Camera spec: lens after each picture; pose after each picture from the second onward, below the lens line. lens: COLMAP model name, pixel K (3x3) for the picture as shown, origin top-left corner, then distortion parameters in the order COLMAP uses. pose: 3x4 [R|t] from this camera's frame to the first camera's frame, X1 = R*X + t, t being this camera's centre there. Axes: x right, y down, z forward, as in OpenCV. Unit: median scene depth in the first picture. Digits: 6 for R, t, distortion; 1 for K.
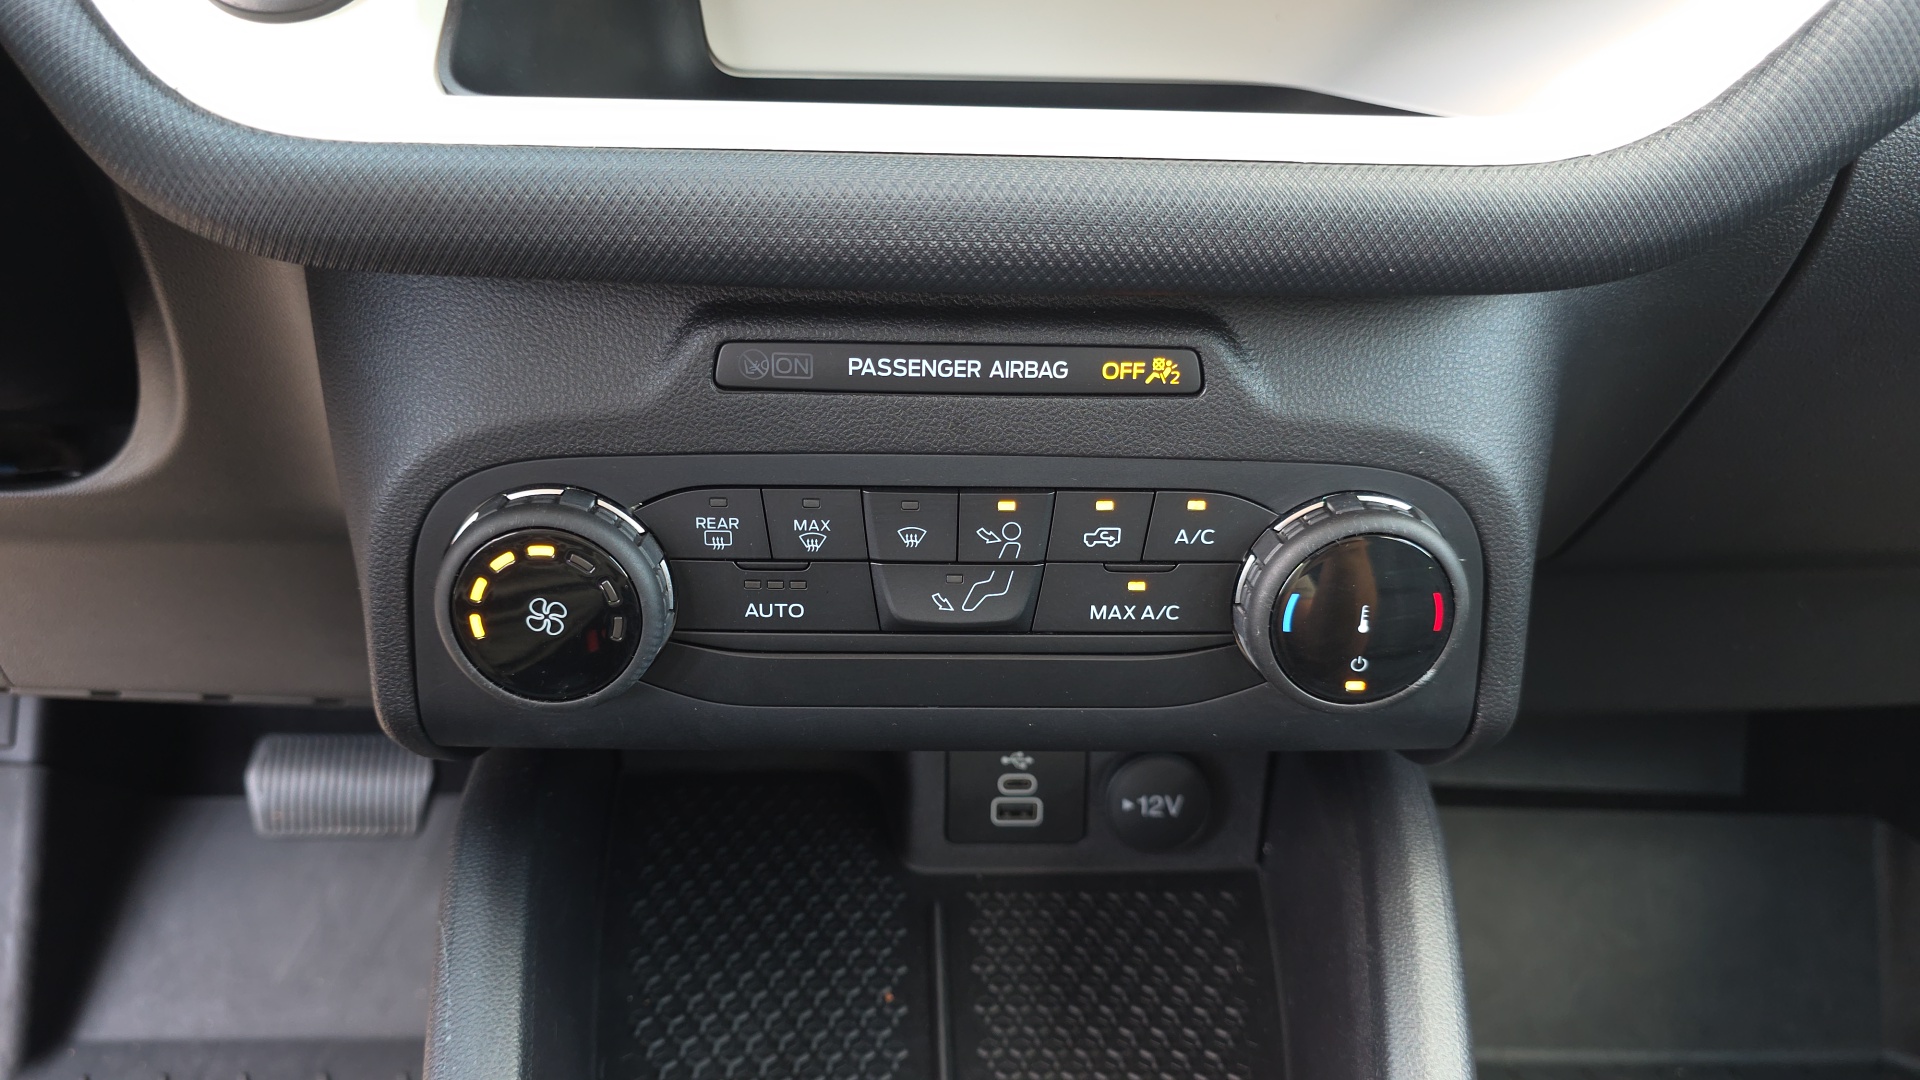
lens RADIAL K [[1336.5, 0, 960.0], [0, 1336.5, 540.0], [0, 0, 1]] dist [0.047019, -0.035057]
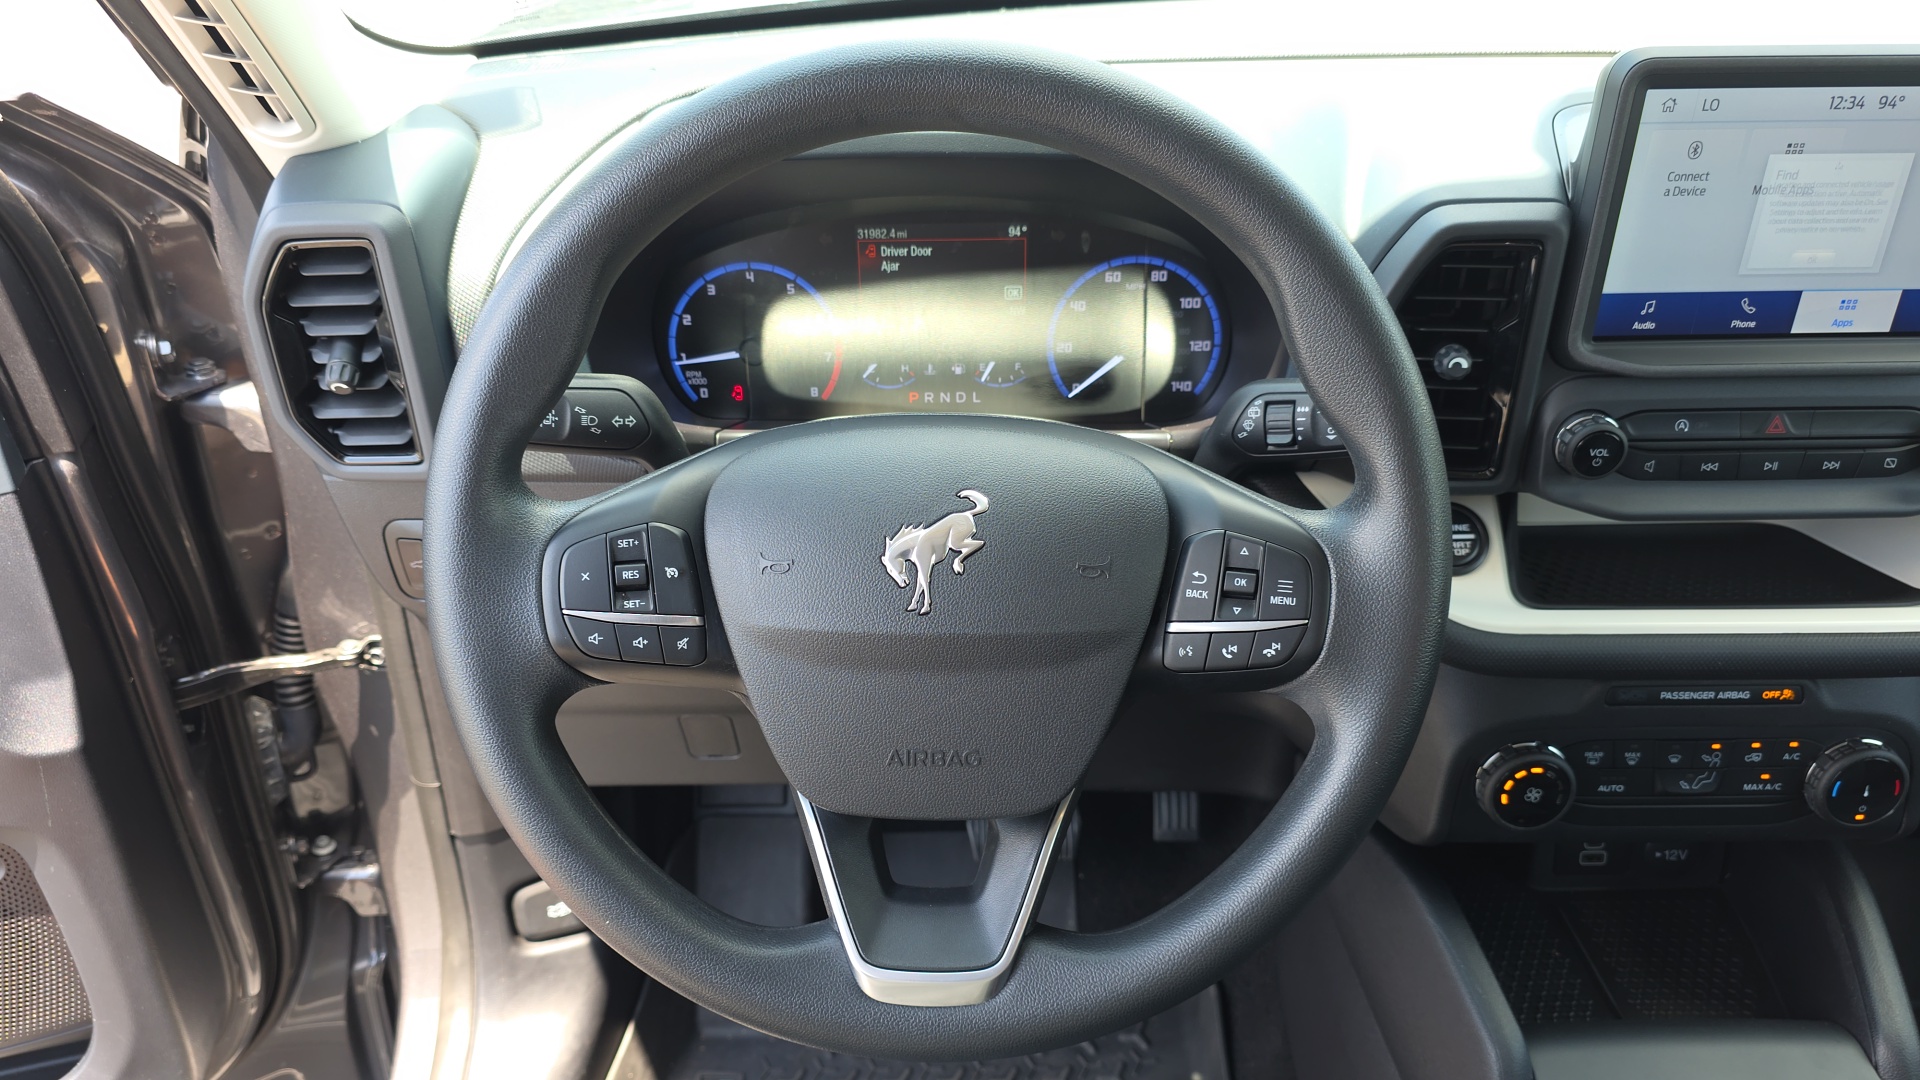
lens RADIAL K [[1336.5, 0, 960.0], [0, 1336.5, 540.0], [0, 0, 1]] dist [0.047019, -0.035057]
pose [[0.999736, -0.019620, -0.011995, -1.302315], [0.019695, 0.999787, 0.006126, -0.442528], [0.011872, -0.006361, 0.999909, -1.477896]]
